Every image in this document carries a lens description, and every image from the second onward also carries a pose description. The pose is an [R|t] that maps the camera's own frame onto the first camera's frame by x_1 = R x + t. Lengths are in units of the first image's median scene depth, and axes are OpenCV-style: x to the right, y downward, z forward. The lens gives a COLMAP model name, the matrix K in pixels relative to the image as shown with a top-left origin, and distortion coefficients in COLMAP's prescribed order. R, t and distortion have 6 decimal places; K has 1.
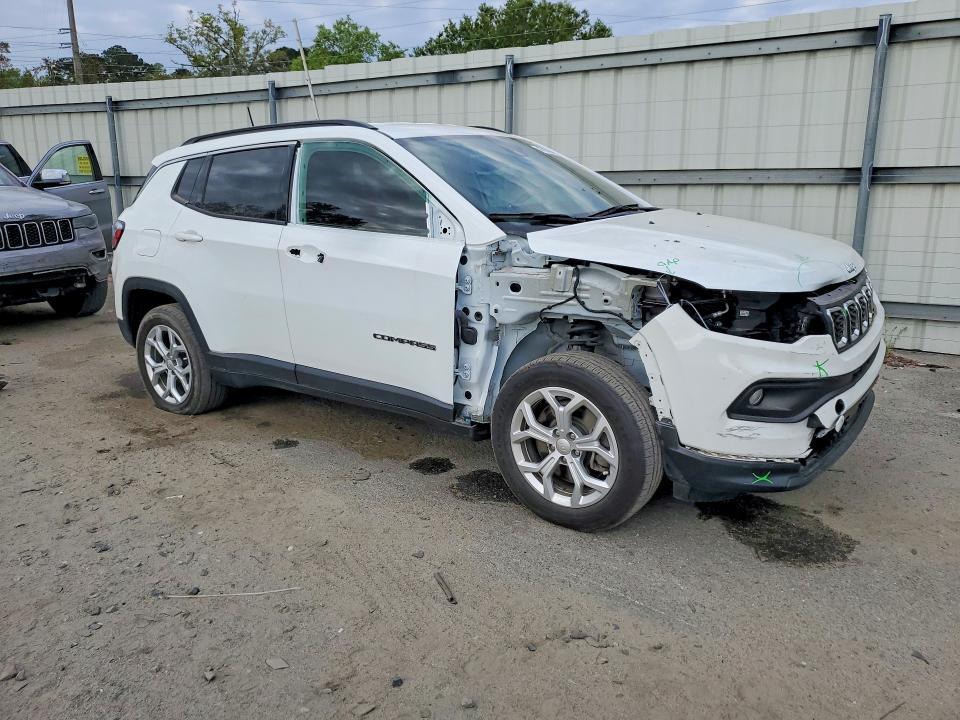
lens RADIAL K [[777.3, 0, 480.0], [0, 777.3, 360.0], [0, 0, 1]] dist [0.010558, 0.000955]
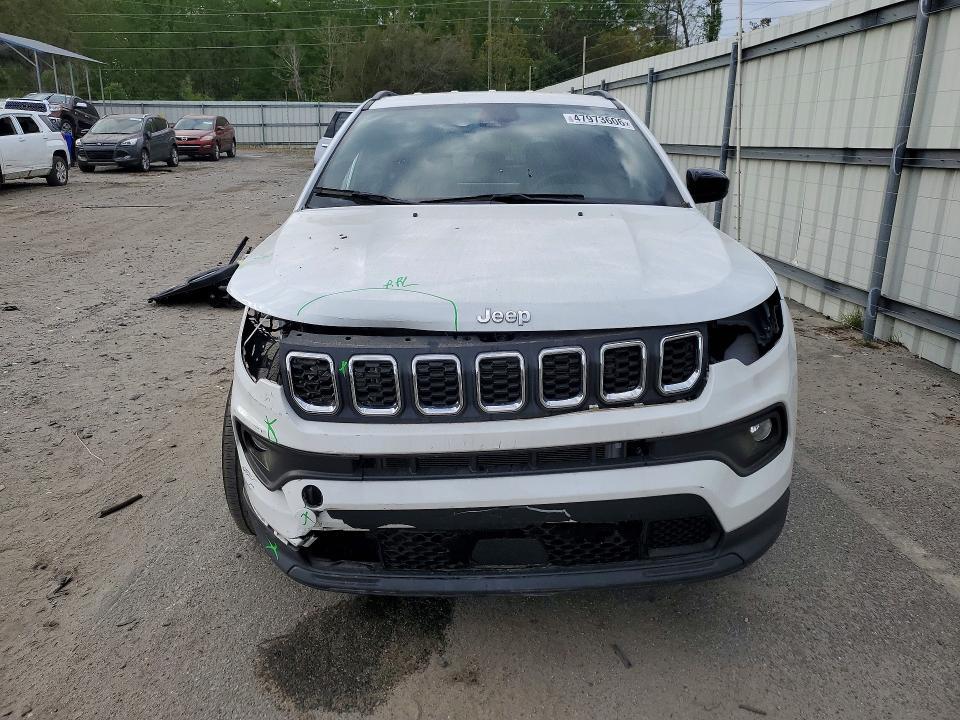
lens RADIAL K [[753.3, 0, 480.0], [0, 753.3, 360.0], [0, 0, 1]] dist [0.010286, 0.003027]
pose [[0.556880, 0.246942, -0.793035, 0.820176], [-0.207164, 0.965901, 0.155298, -0.152919], [0.804343, 0.077806, 0.589048, 0.559232]]
